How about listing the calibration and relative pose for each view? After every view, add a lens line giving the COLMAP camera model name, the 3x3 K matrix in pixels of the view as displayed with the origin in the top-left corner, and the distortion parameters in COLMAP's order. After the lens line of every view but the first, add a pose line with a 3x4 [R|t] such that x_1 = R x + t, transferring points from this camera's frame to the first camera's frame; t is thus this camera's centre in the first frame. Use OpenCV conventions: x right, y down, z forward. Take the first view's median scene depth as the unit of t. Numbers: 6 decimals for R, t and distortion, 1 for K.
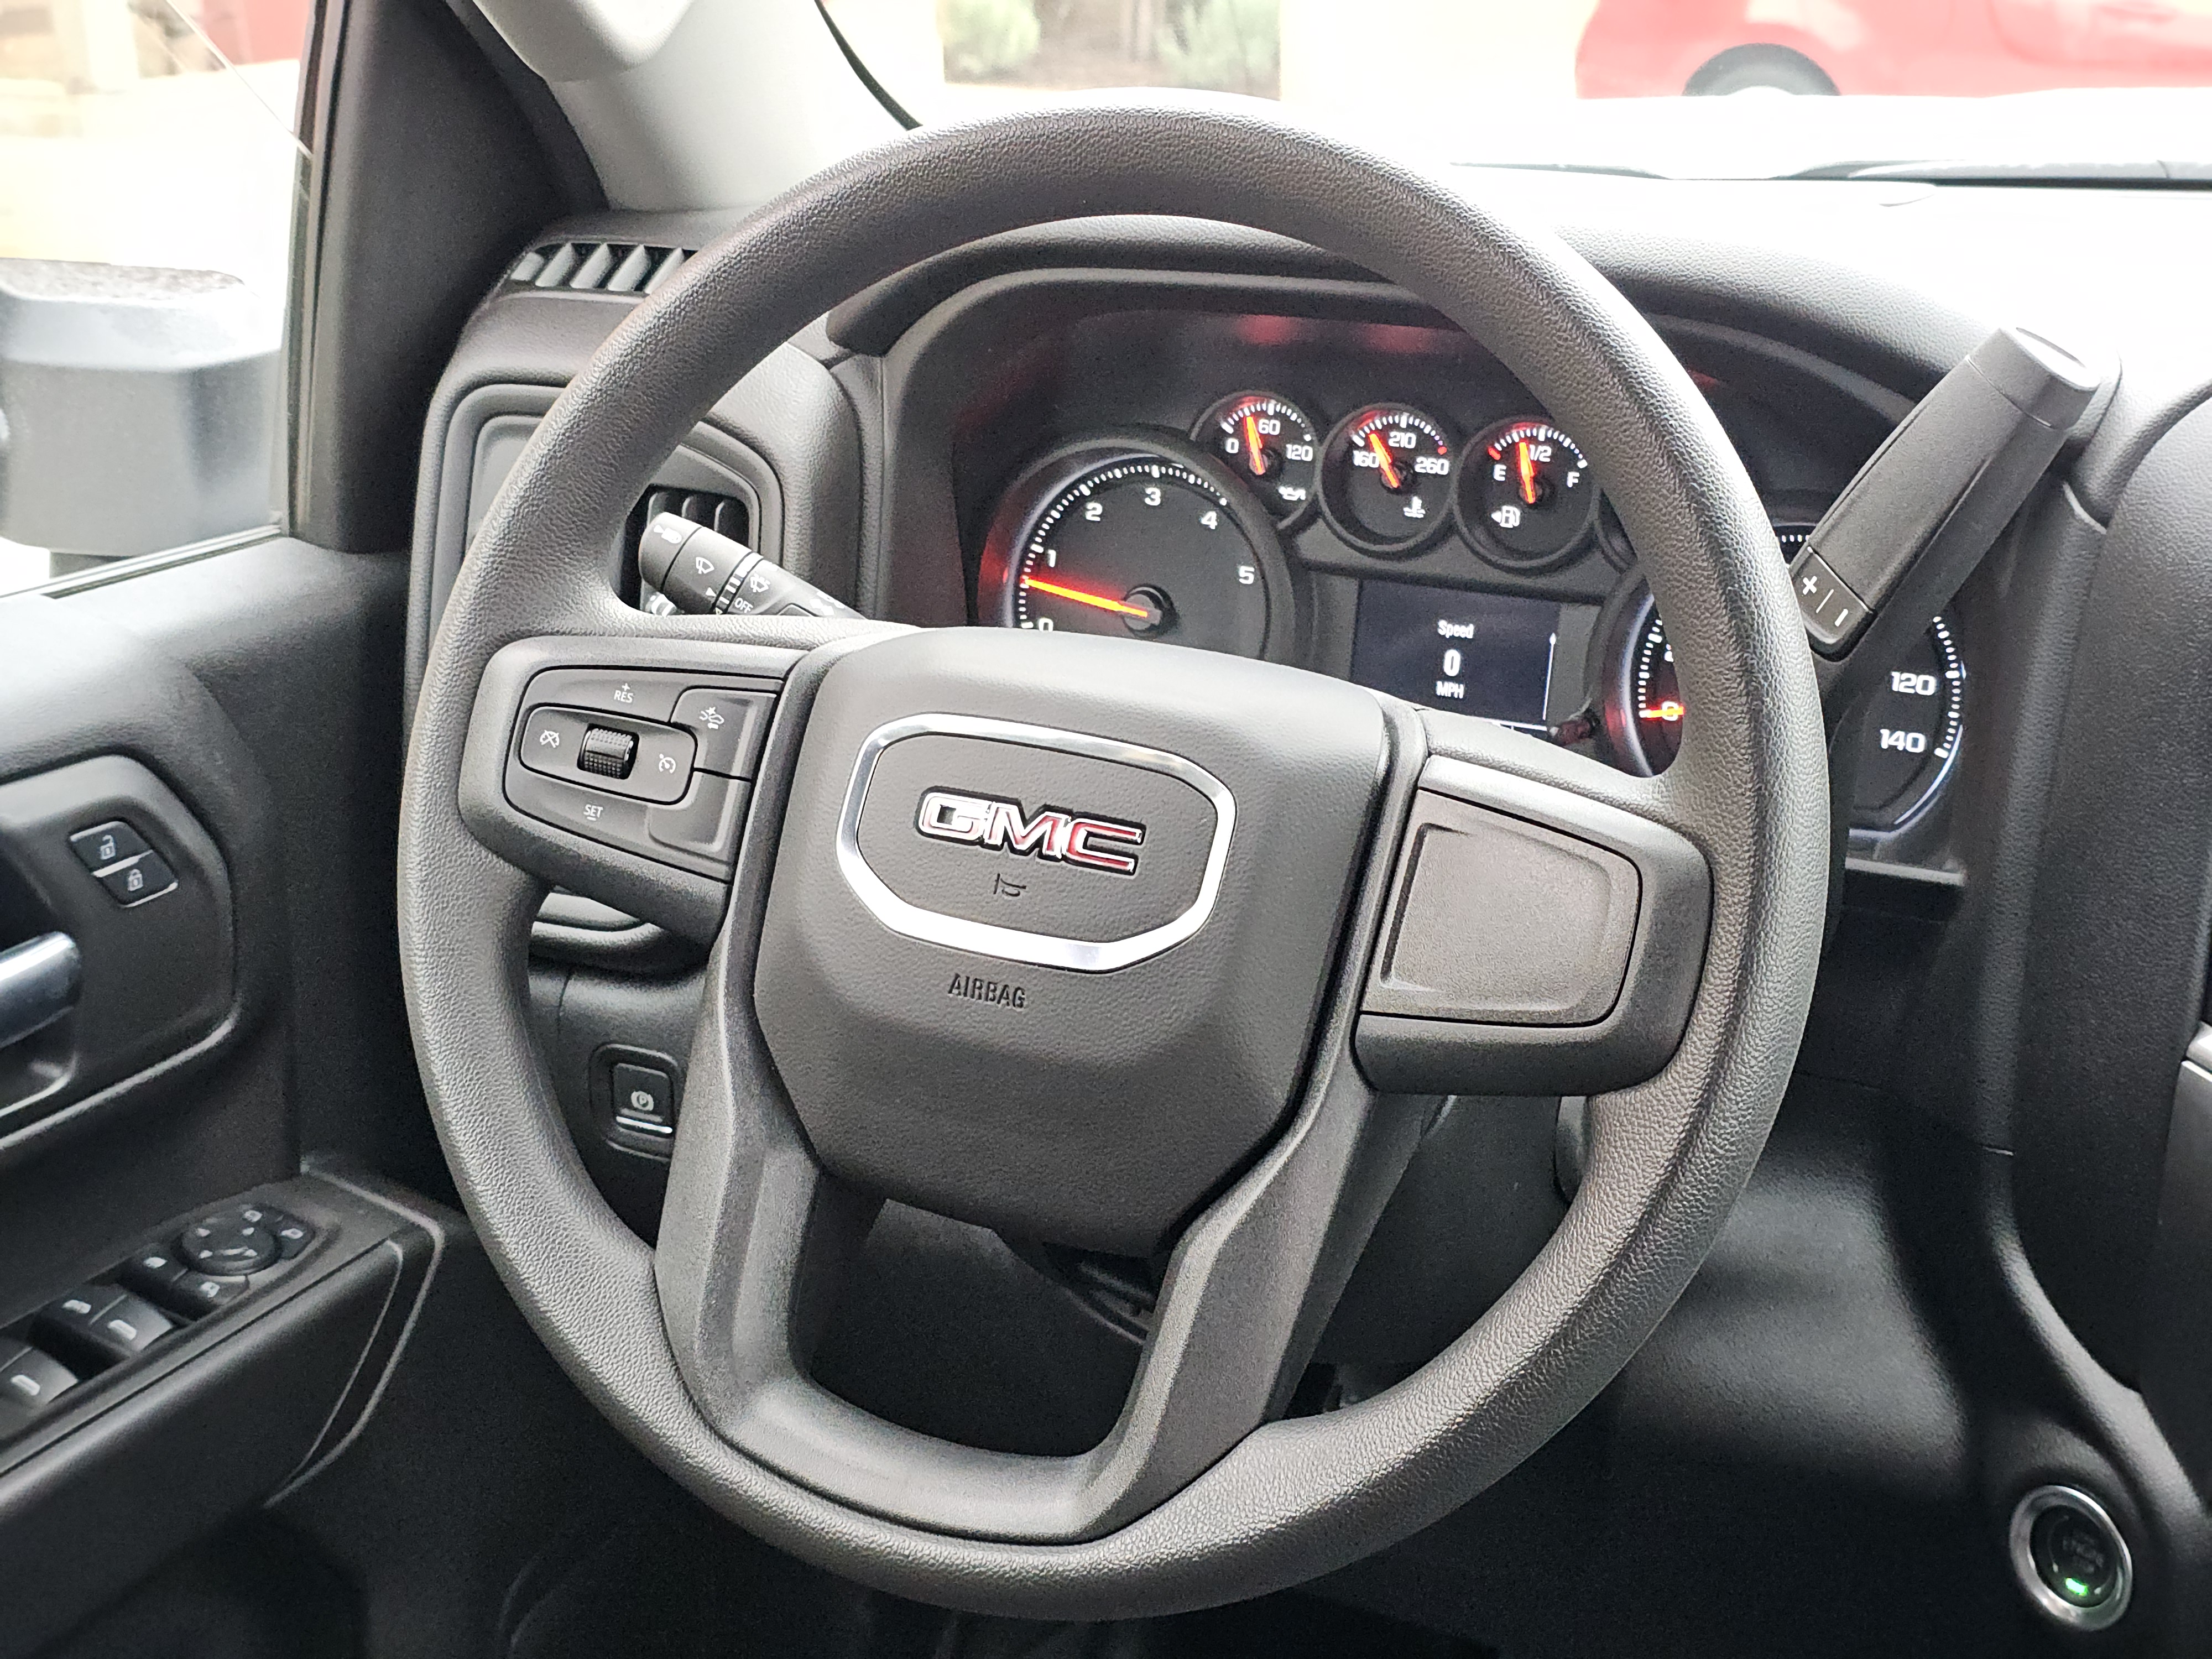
lens RADIAL K [[3083.2, 0, 1106.0], [0, 3083.2, 829.5], [0, 0, 1]] dist [0.004068, 0.043129]
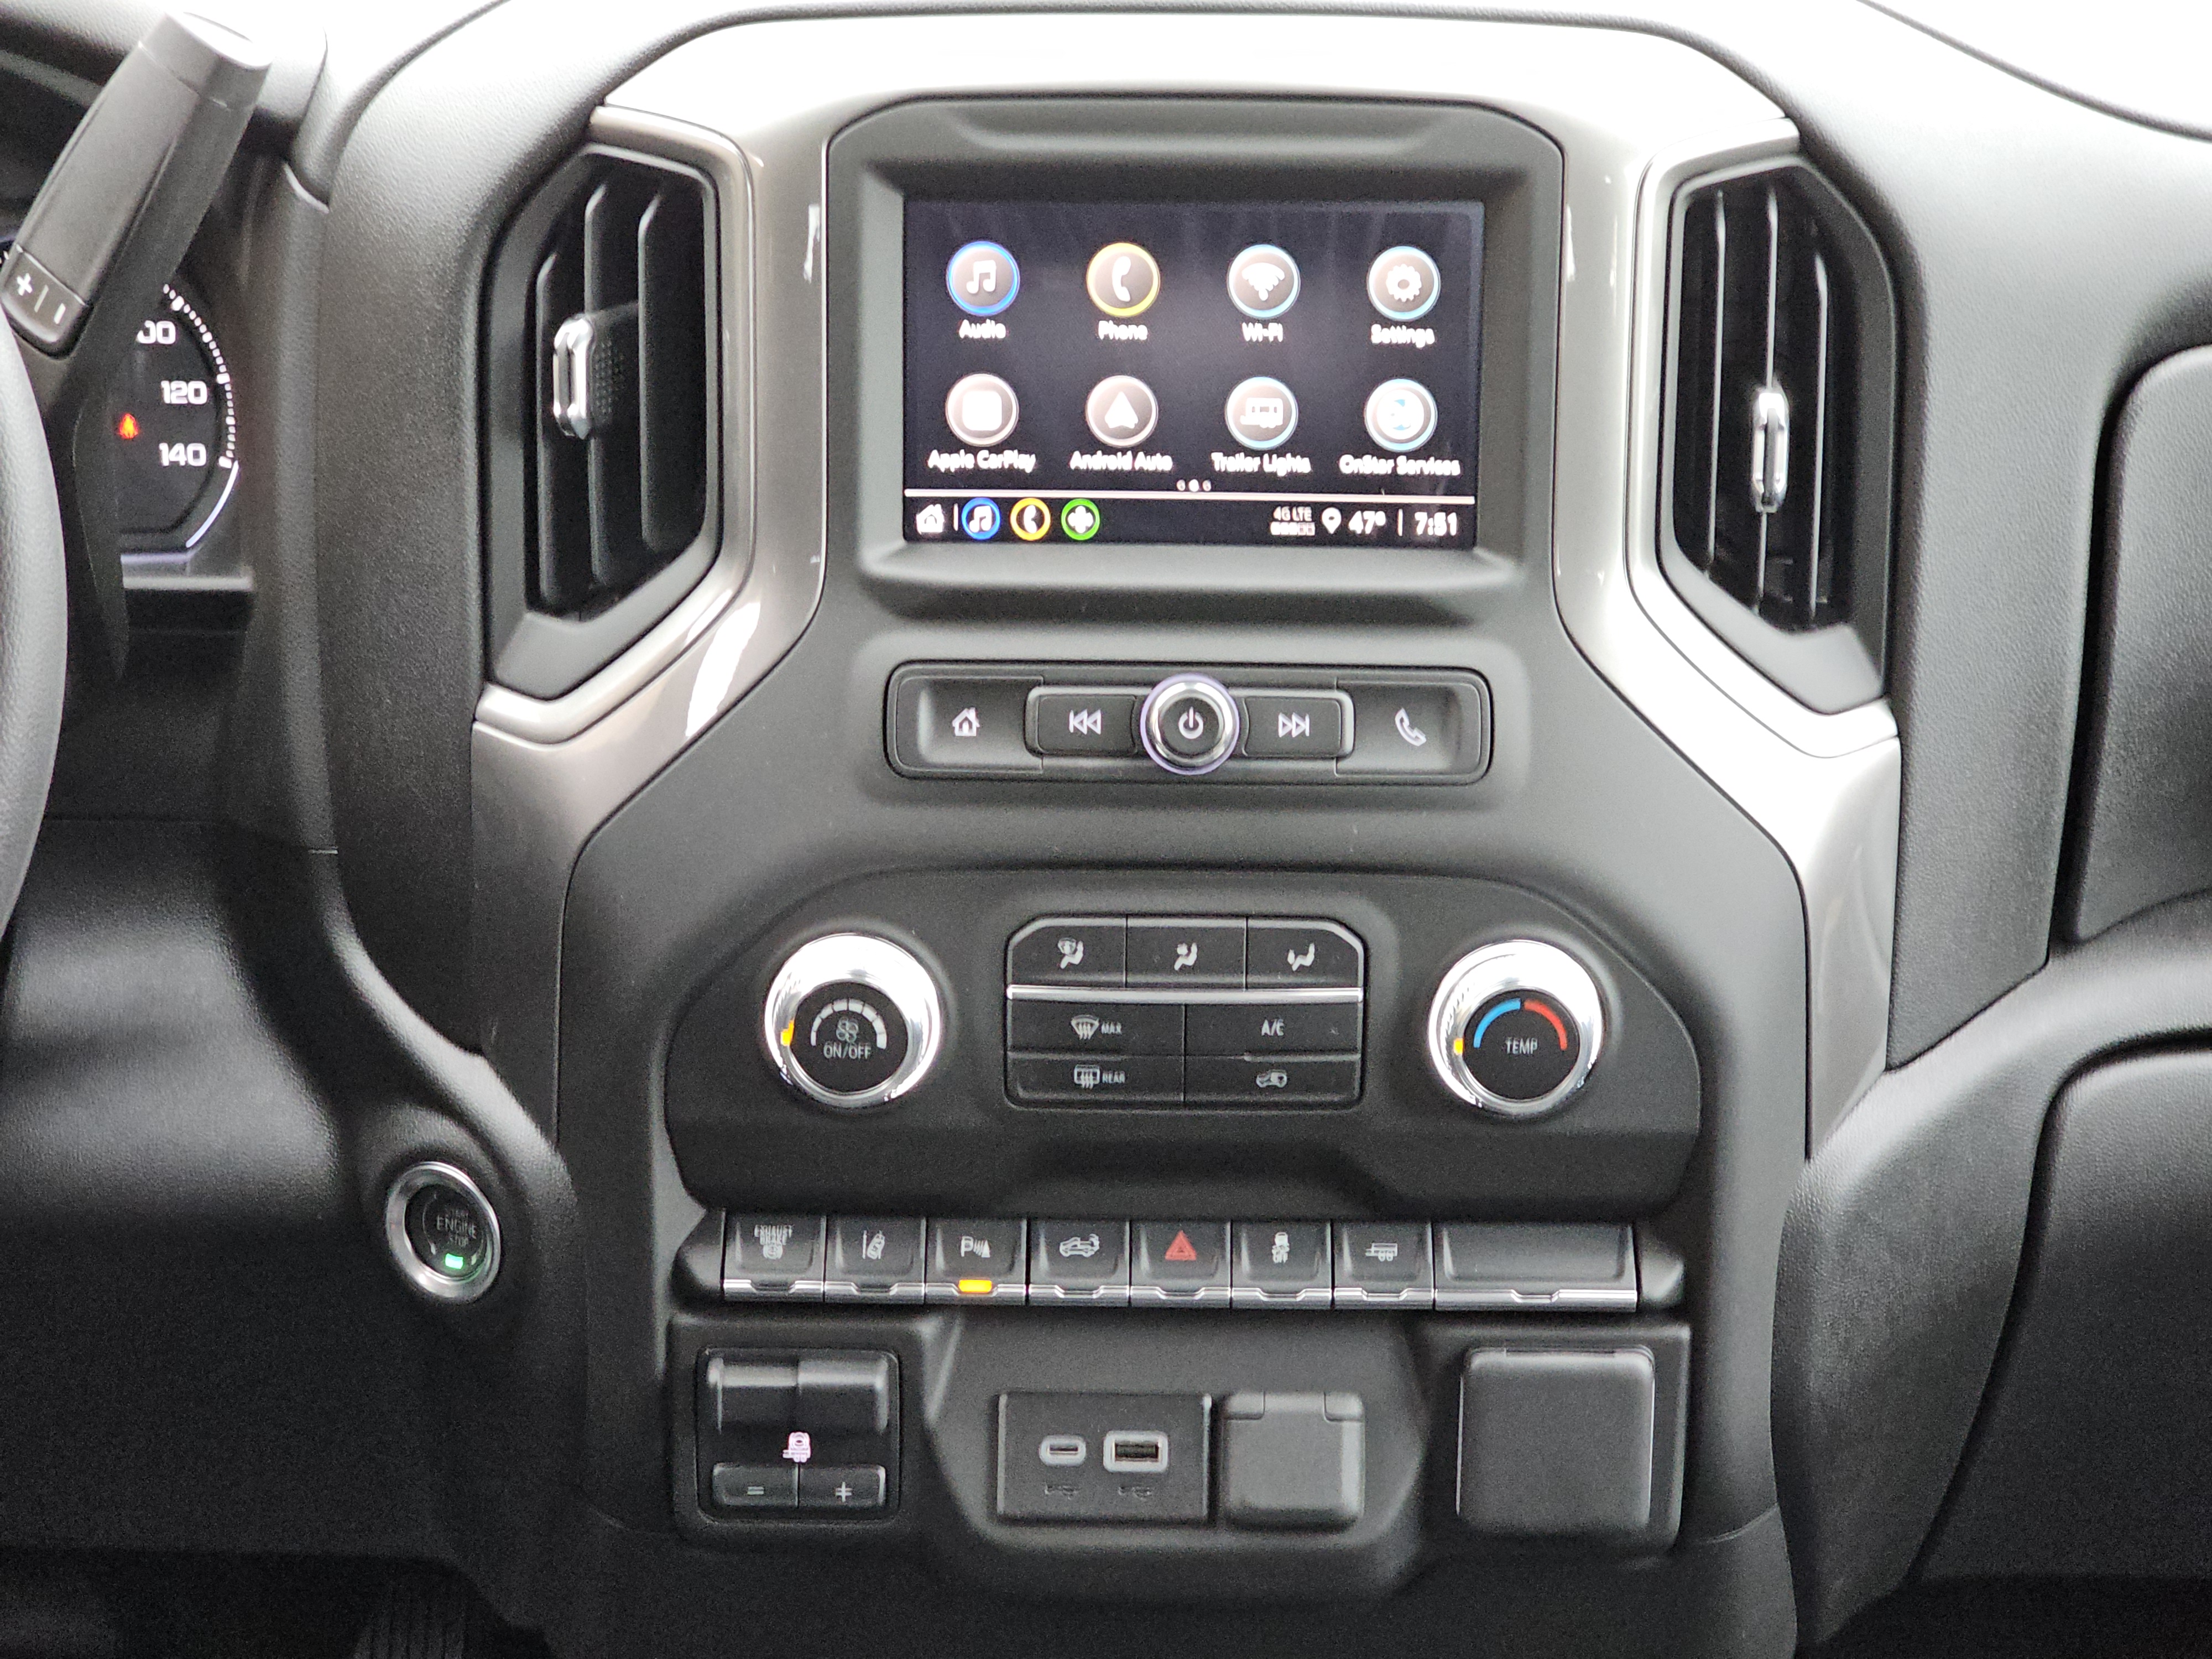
lens RADIAL K [[4475.3, 0, 1111.0], [0, 4475.3, 963.5], [0, 0, 1]] dist [-0.050209, 0.868944]
pose [[0.913953, -0.148911, 0.377511, -0.023794], [0.130868, 0.988696, 0.073165, 0.063299], [-0.384139, -0.017466, 0.923110, -0.385730]]
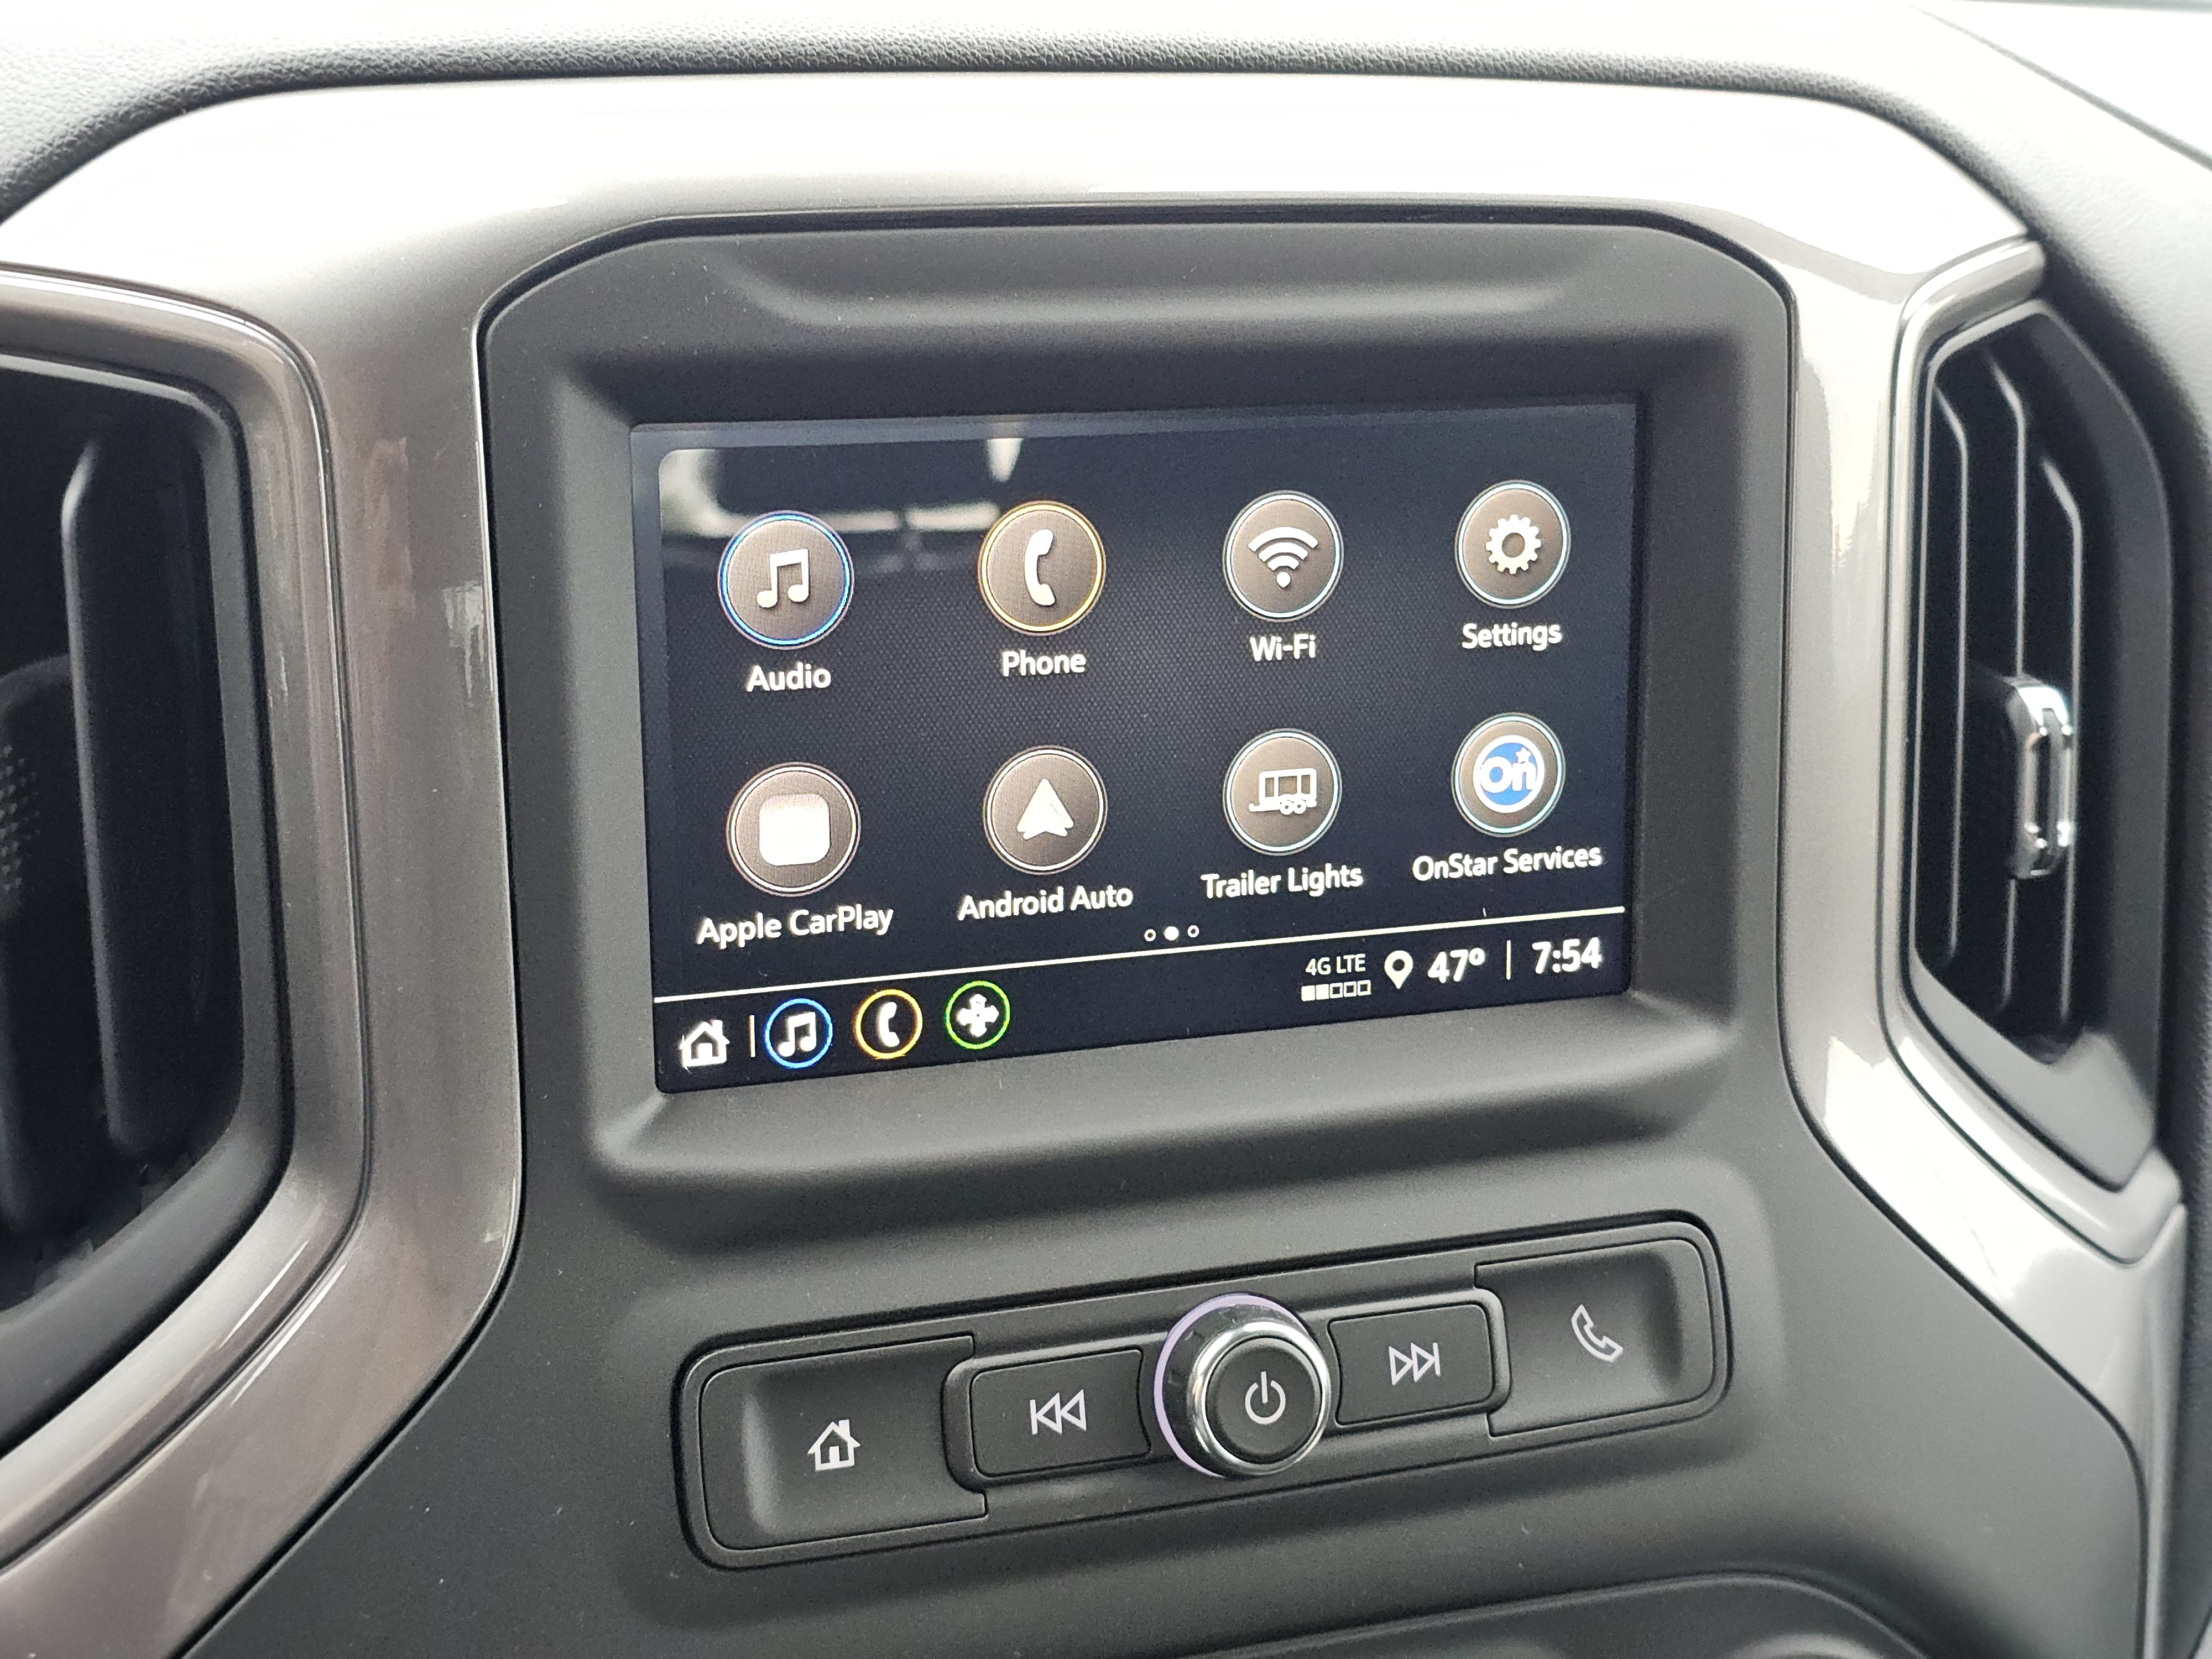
lens RADIAL K [[3083.2, 0, 1106.0], [0, 3083.2, 829.5], [0, 0, 1]] dist [0.004068, 0.043129]
pose [[0.725074, -0.211055, 0.655533, 0.175252], [0.189045, 0.976313, 0.105233, -0.040401], [-0.662216, 0.047624, 0.747798, 0.410735]]
